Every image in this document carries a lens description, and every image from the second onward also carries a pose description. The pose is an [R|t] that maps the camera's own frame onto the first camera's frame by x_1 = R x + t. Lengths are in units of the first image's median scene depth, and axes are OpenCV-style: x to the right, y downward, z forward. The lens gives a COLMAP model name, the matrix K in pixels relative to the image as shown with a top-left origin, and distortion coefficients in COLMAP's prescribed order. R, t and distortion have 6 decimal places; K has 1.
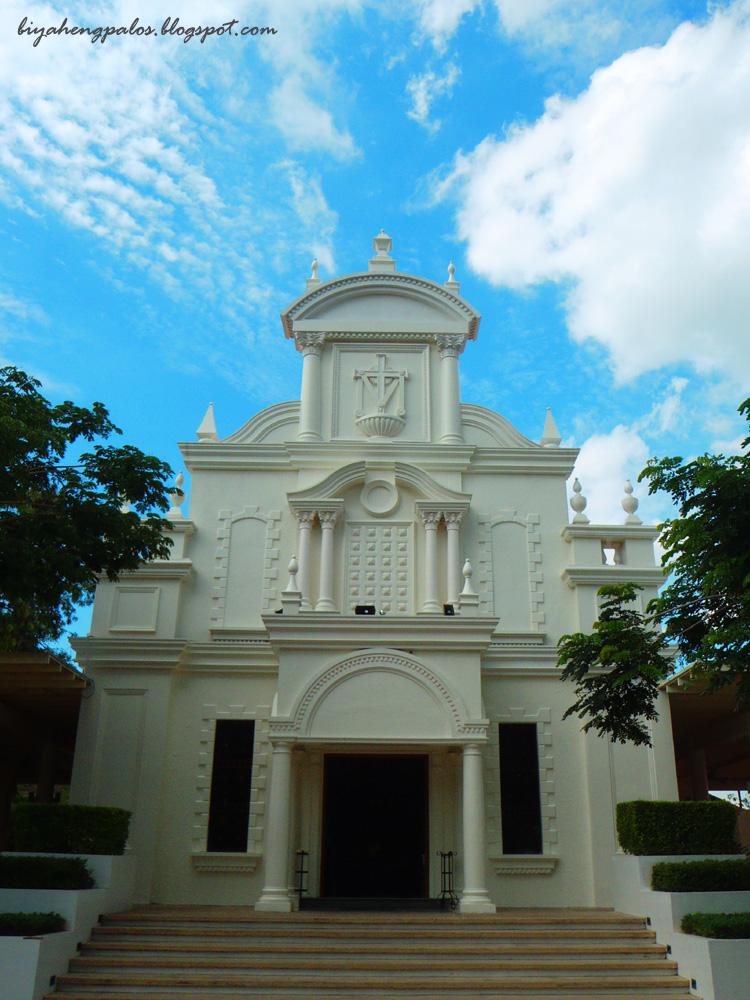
lens RADIAL K [[926.2, 0, 375.0], [0, 926.2, 500.0], [0, 0, 1]] dist [-0.046306, -0.001368]
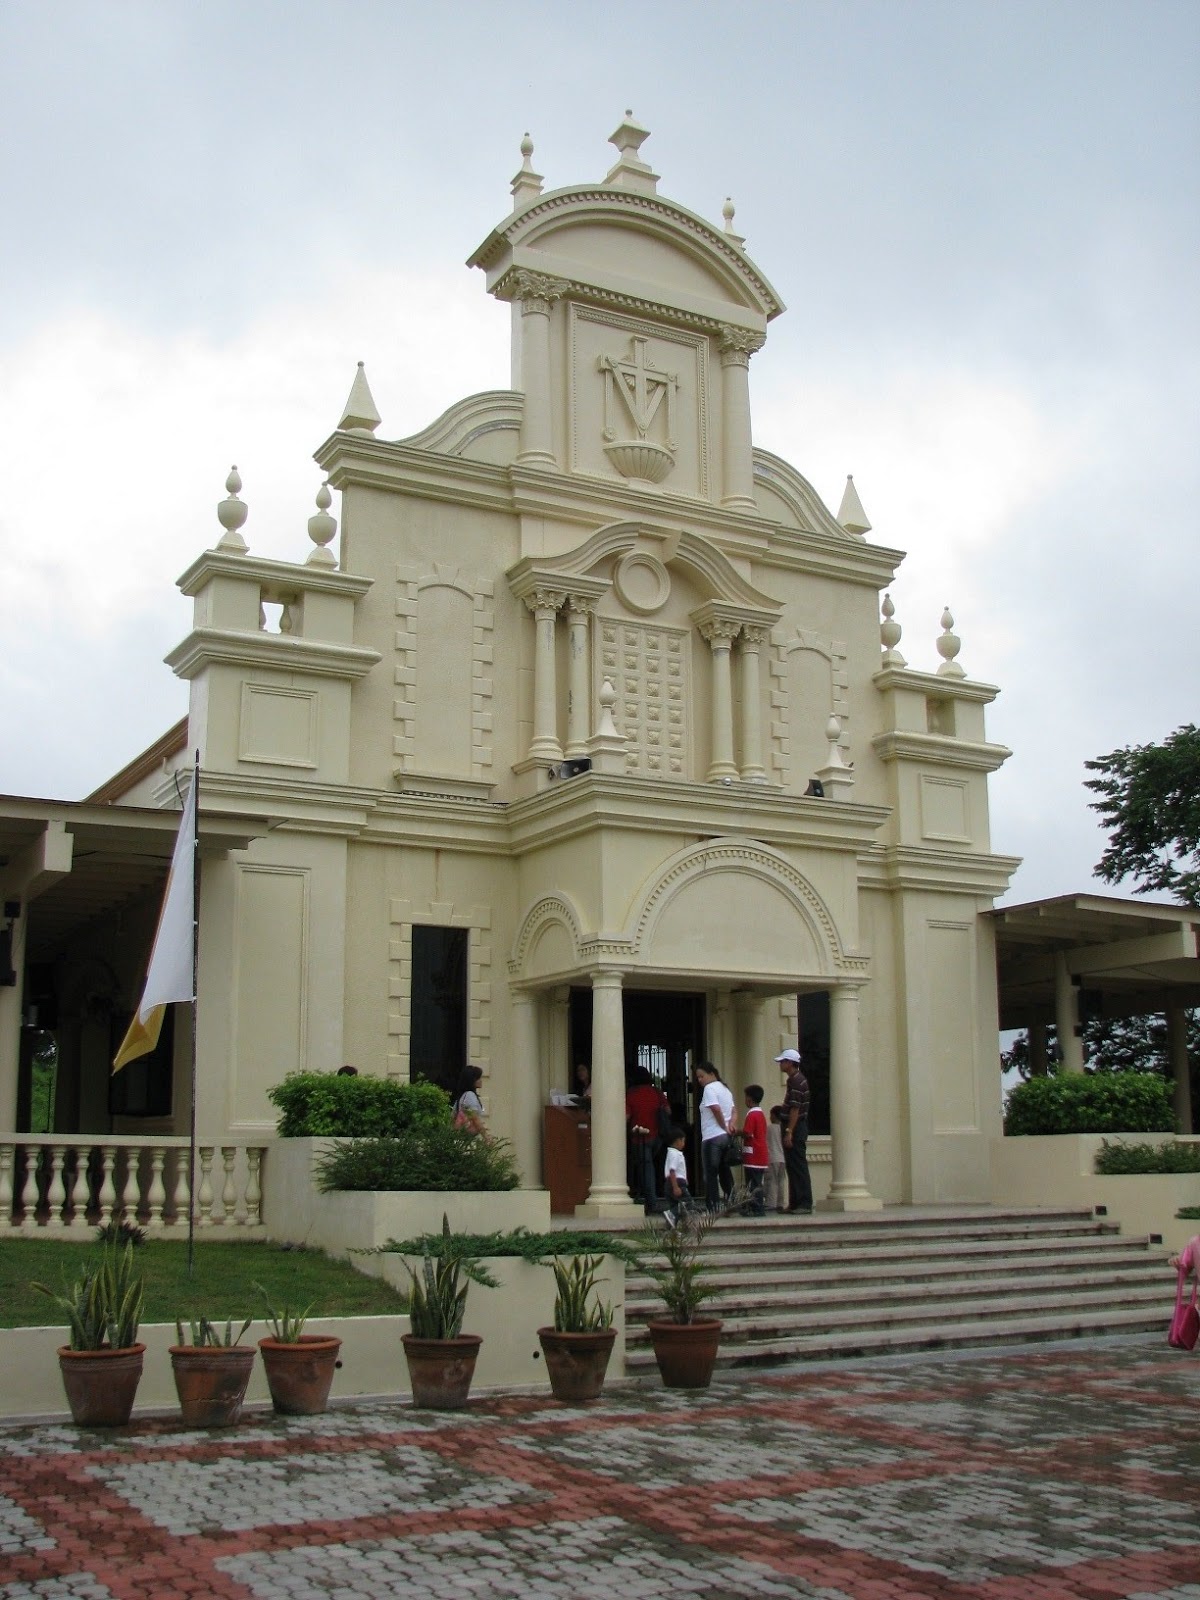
lens RADIAL K [[1730.2, 0, 600.0], [0, 1730.2, 800.0], [0, 0, 1]] dist [-0.096543, -0.007927]
pose [[0.875961, 0.086052, 0.474645, -0.557546], [-0.167646, 0.976933, 0.132277, -0.008899], [-0.452314, -0.195442, 0.870181, -0.012021]]
